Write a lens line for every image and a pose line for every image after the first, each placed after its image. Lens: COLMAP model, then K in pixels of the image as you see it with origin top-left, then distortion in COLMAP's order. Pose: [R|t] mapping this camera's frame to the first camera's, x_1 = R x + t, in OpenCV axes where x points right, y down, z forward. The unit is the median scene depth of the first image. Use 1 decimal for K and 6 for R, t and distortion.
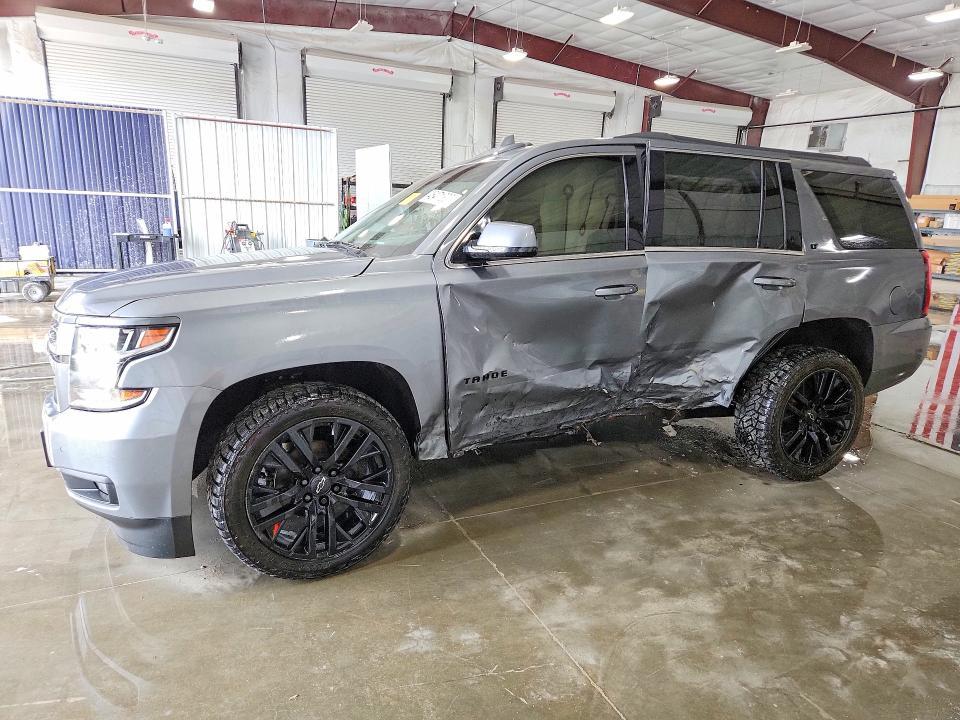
lens RADIAL K [[659.1, 0, 481.0], [0, 659.1, 370.3], [0, 0, 1]] dist [0.034971, -0.004249]
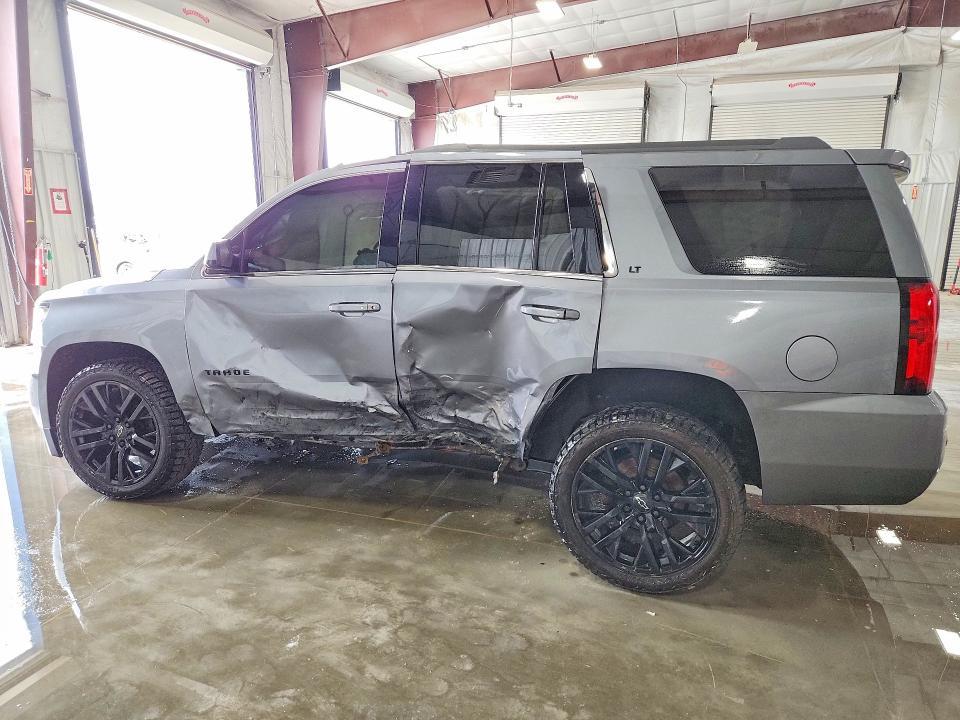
lens RADIAL K [[663.7, 0, 480.0], [0, 663.7, 360.0], [0, 0, 1]] dist [0.031617, -0.009864]
pose [[0.707929, 0.102322, -0.698832, 0.959777], [-0.147019, 0.989125, -0.004106, -0.060858], [0.690813, 0.105648, 0.715274, 0.386161]]
